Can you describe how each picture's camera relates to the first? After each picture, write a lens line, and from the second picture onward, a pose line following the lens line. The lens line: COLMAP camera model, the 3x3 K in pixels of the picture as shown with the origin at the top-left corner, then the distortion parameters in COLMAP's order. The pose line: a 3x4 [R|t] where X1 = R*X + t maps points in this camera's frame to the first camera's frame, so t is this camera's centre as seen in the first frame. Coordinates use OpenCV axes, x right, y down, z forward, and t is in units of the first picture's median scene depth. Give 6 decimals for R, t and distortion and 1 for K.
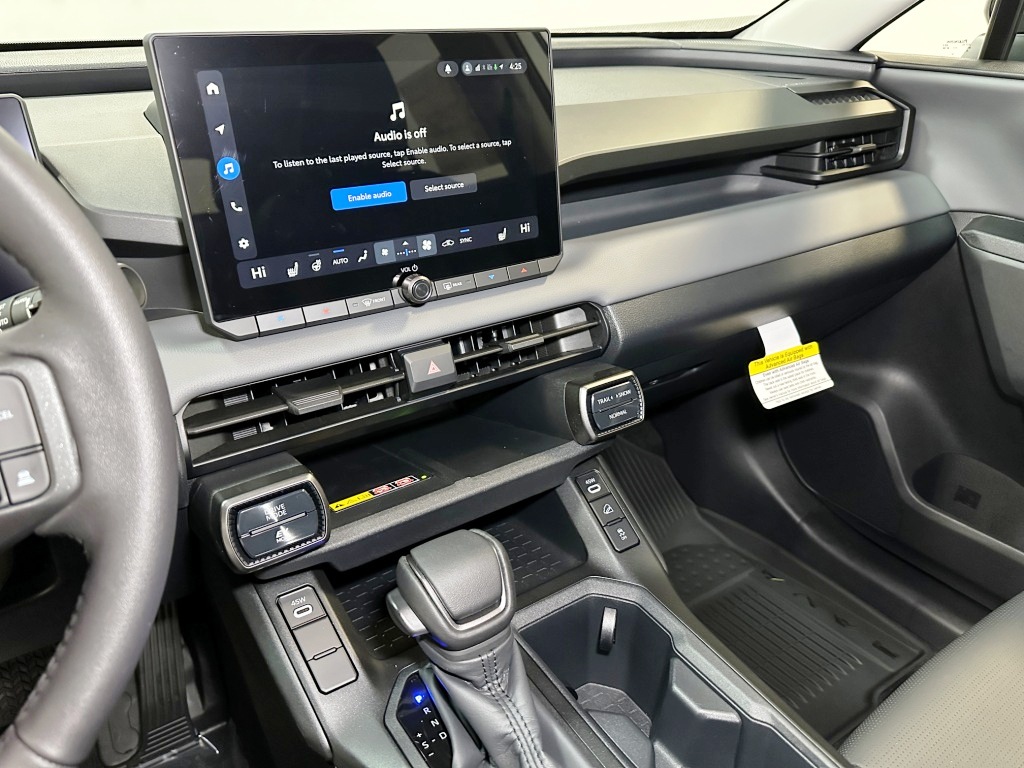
lens RADIAL K [[712.5, 0, 512.0], [0, 712.5, 384.0], [0, 0, 1]] dist [0.104816, -0.157733]
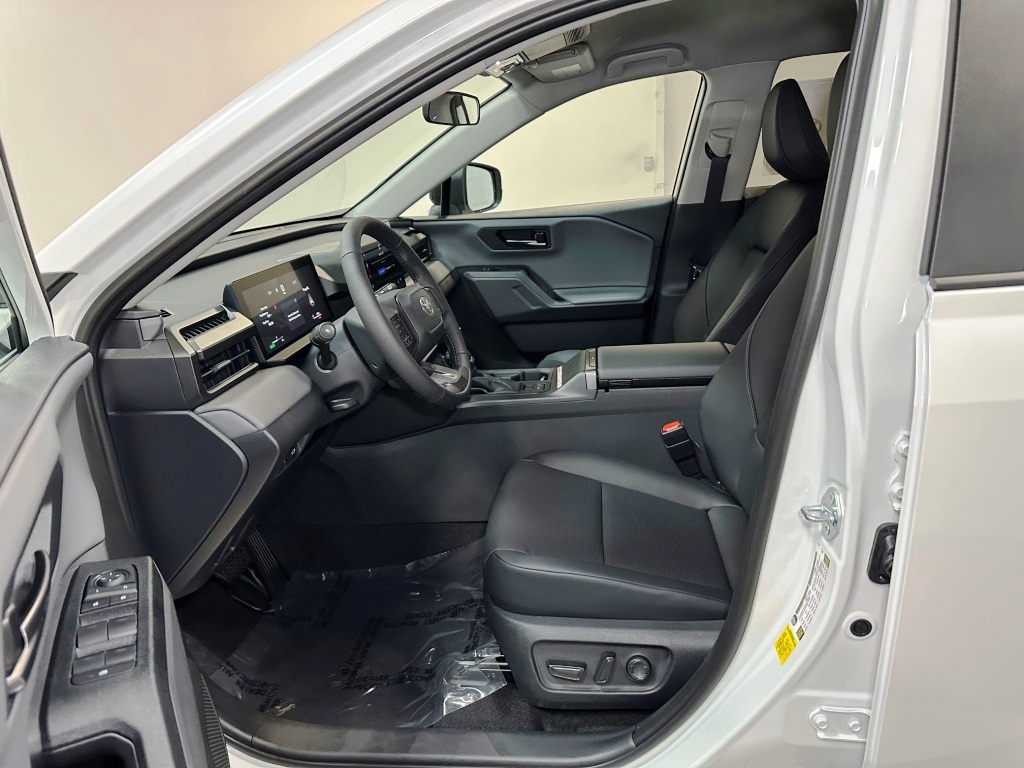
lens RADIAL K [[712.5, 0, 512.0], [0, 712.5, 384.0], [0, 0, 1]] dist [0.104816, -0.157733]
pose [[0.630045, -0.266364, 0.729448, -2.056495], [0.405678, 0.913864, -0.016690, 0.448085], [-0.662170, 0.306436, 0.683833, -1.302051]]
